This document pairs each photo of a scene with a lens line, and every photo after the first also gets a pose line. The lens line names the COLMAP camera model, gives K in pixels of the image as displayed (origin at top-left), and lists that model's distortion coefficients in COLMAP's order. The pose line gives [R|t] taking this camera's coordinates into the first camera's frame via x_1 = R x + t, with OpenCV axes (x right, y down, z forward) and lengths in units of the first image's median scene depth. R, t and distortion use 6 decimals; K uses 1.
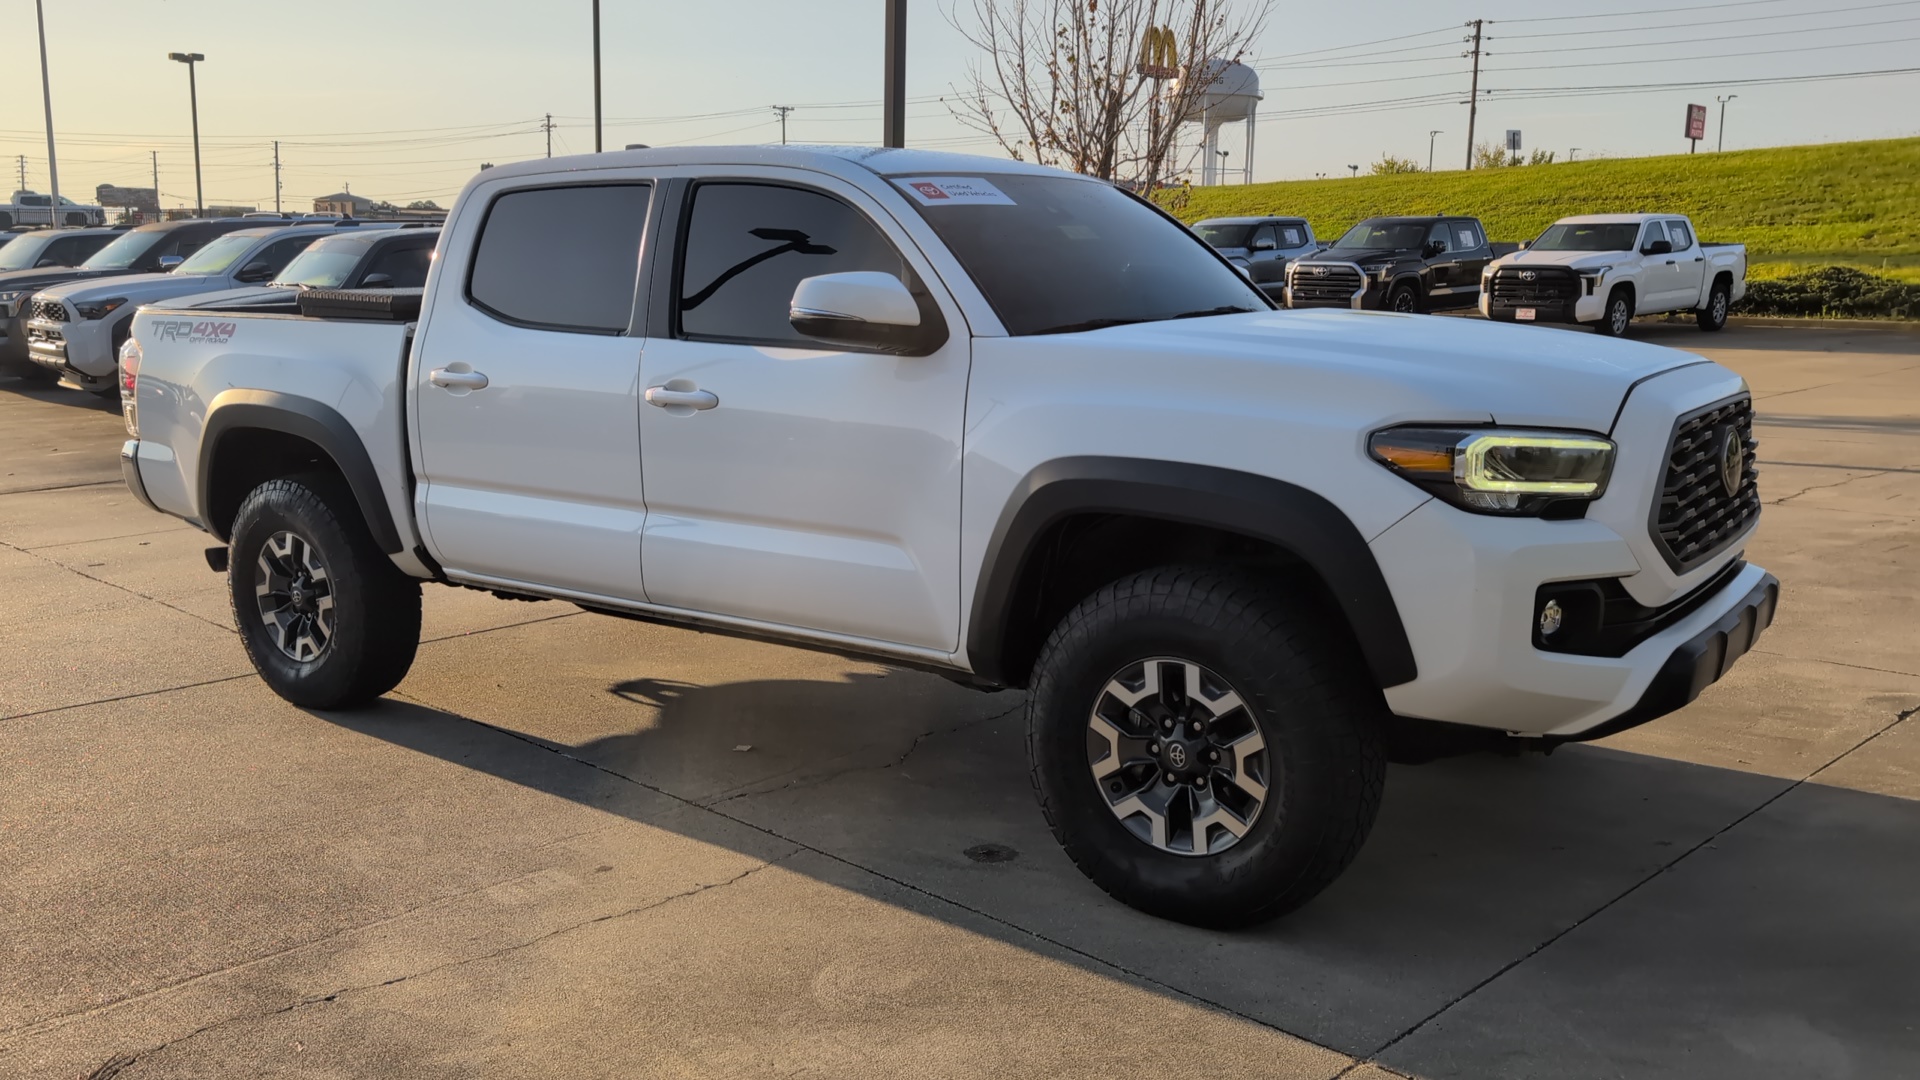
lens RADIAL K [[1613.3, 0, 961.4], [0, 1613.3, 533.3], [0, 0, 1]] dist [0.040879, -0.056464]
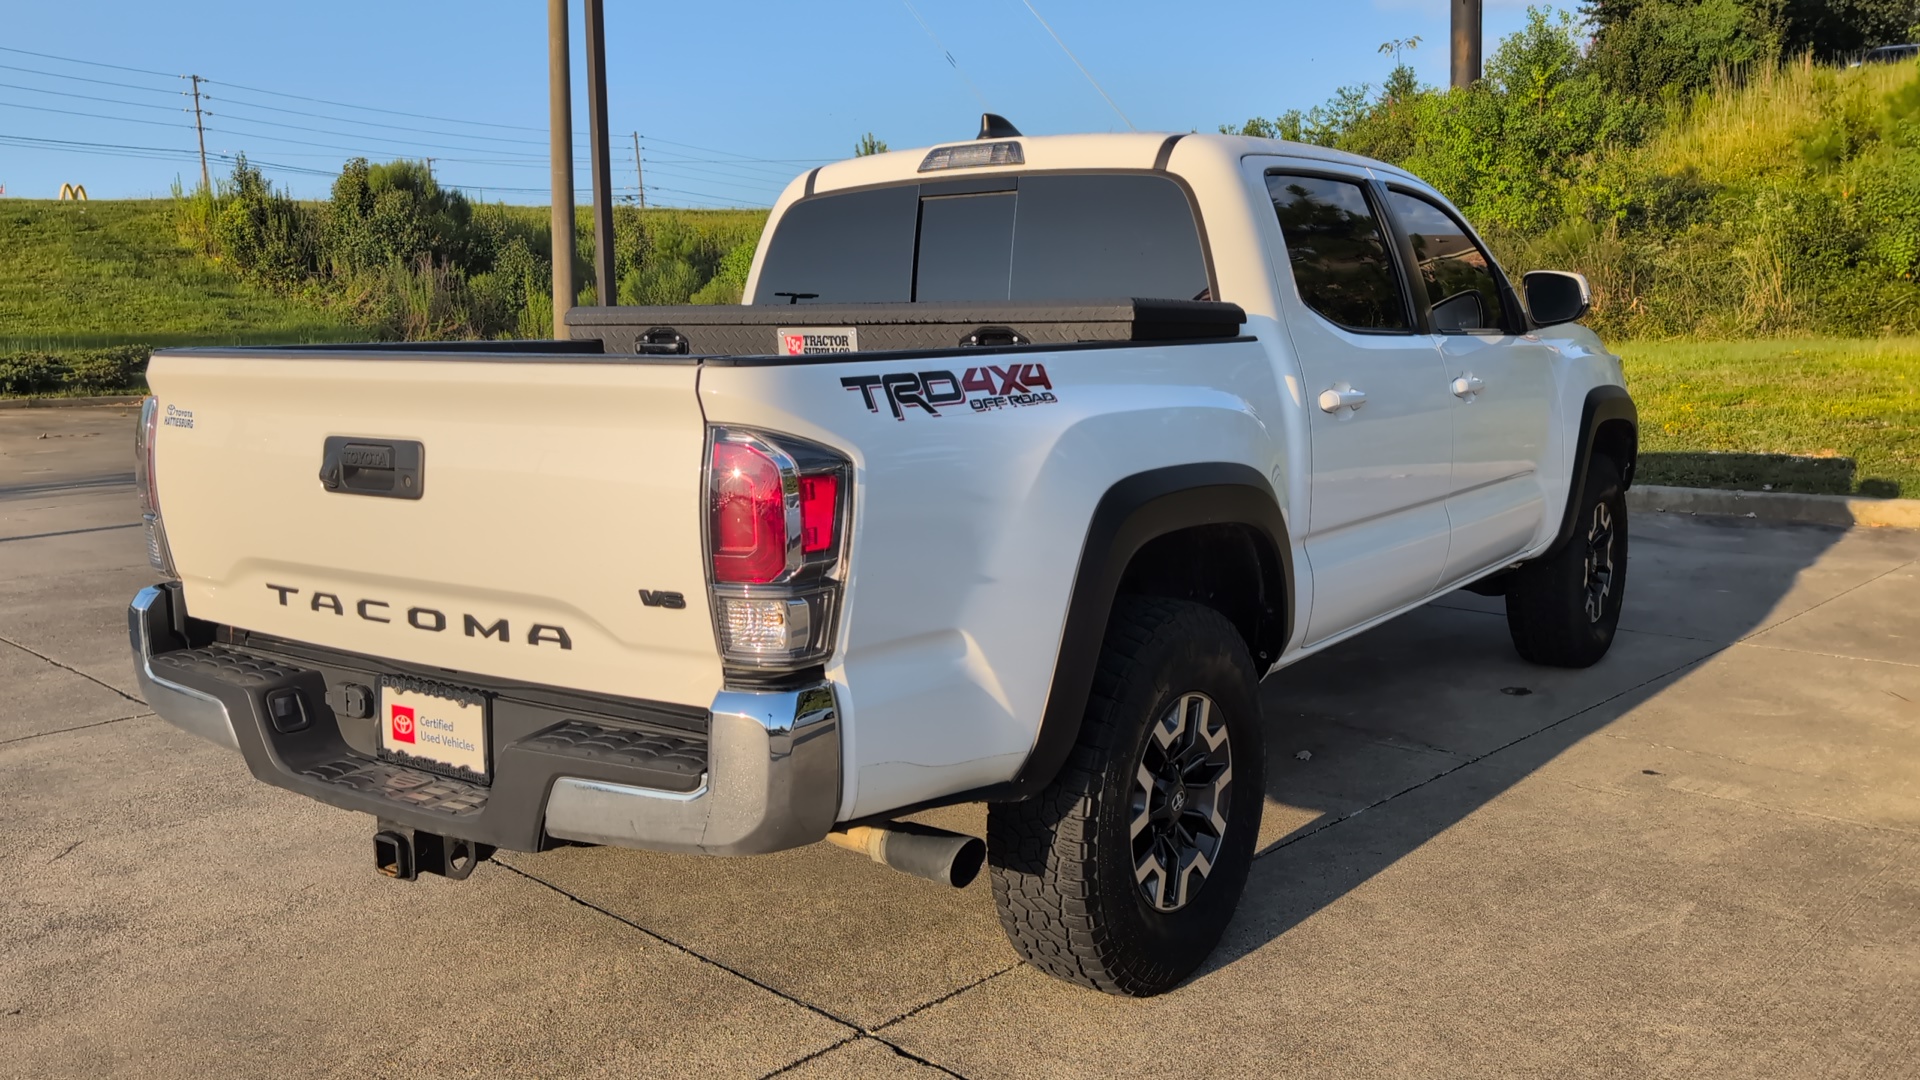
lens RADIAL K [[1613.3, 0, 961.4], [0, 1613.3, 533.3], [0, 0, 1]] dist [0.040879, -0.056464]
pose [[-0.010970, -0.129562, 0.991511, -1.014663], [0.183258, 0.974515, 0.129368, -0.154655], [-0.983004, 0.183121, 0.013053, 1.073605]]
